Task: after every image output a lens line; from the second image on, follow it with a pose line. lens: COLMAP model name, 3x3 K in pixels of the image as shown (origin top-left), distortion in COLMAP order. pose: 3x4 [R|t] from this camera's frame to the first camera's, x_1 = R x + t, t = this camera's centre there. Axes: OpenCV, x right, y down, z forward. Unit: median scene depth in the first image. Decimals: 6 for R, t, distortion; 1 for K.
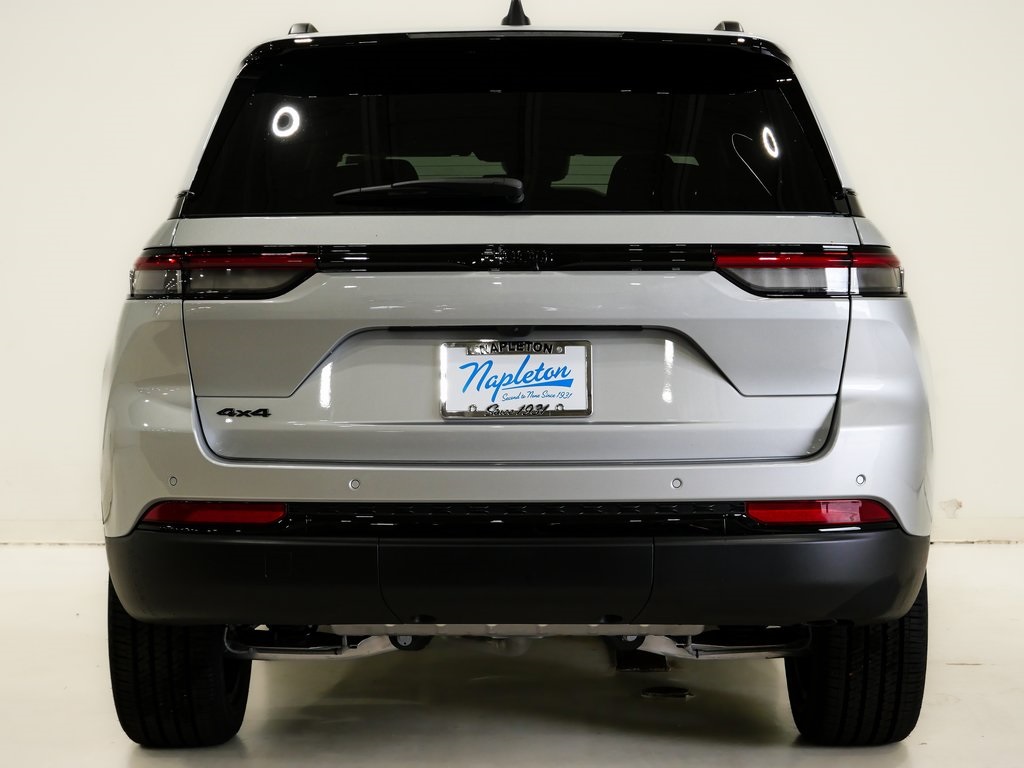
lens RADIAL K [[1929.5, 0, 468.2], [0, 1929.5, 382.4], [0, 0, 1]] dist [0.095924, 0.000000]
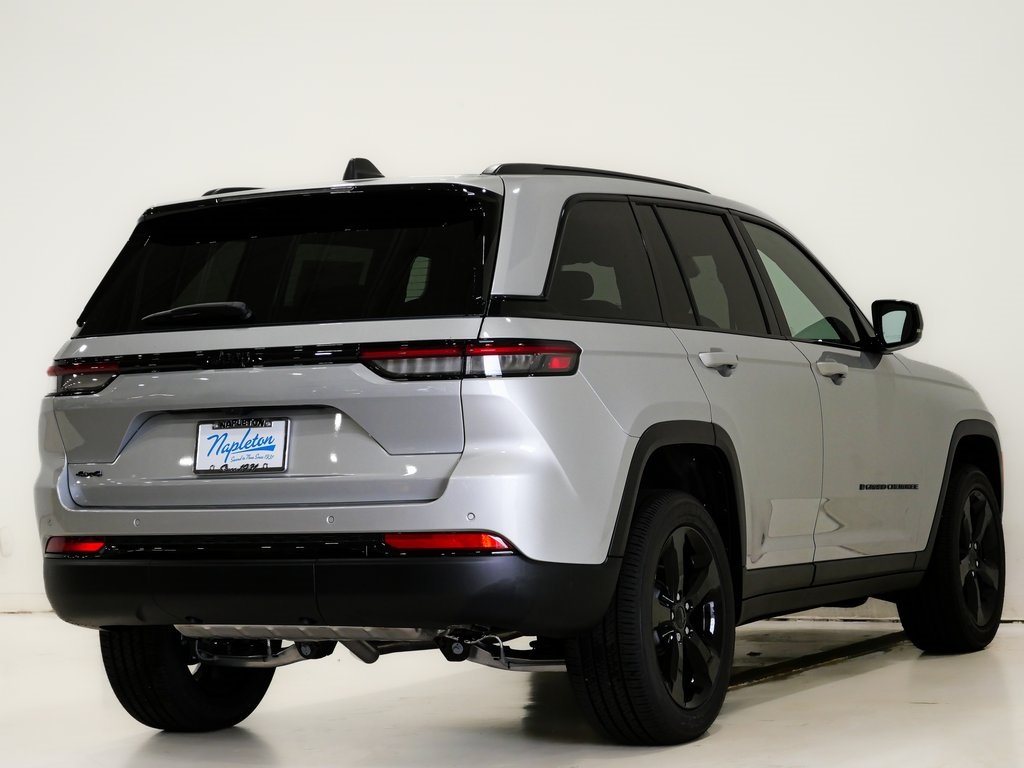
lens RADIAL K [[2505.2, 0, 511.8], [0, 2505.2, 381.4], [0, 0, 1]] dist [-0.331482, 0.000000]
pose [[0.909238, -0.033837, -0.414898, 0.937808], [0.018215, 0.998970, -0.041554, 0.029668], [0.415877, 0.030226, 0.908918, -0.541824]]
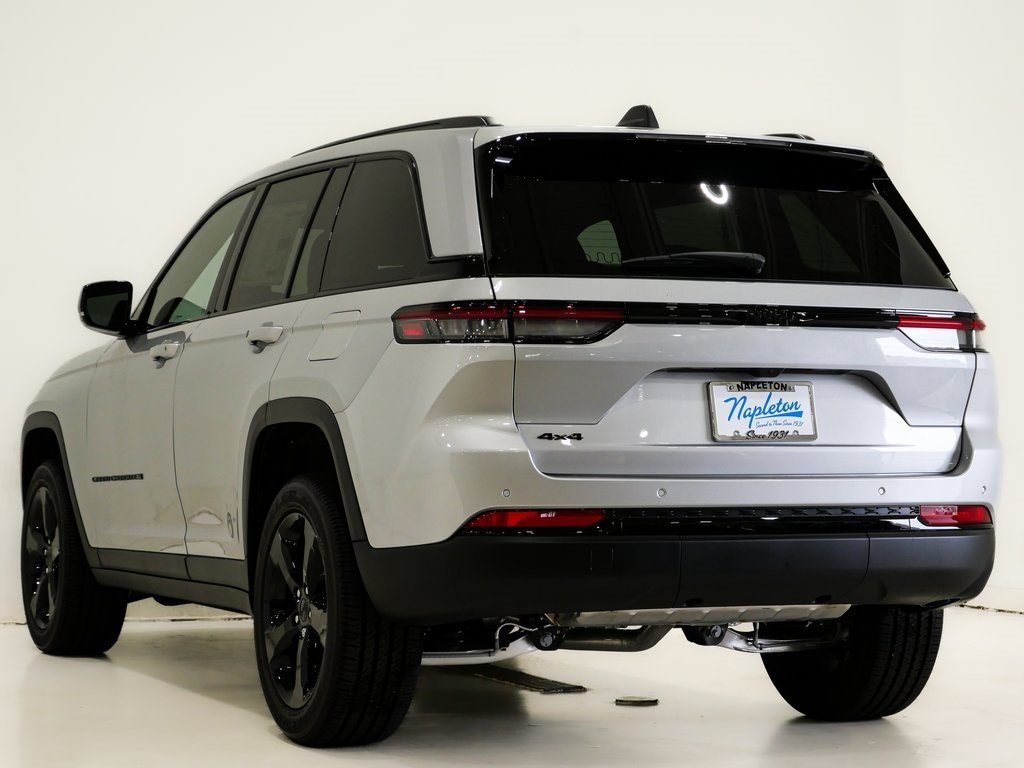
lens RADIAL K [[2730.0, 0, 513.1], [0, 2730.0, 378.2], [0, 0, 1]] dist [0.286635, 0.000000]
pose [[0.894344, 0.014781, 0.447136, -0.925667], [0.001073, 0.999380, -0.035183, 0.039932], [-0.447379, 0.031945, 0.893774, -0.539589]]
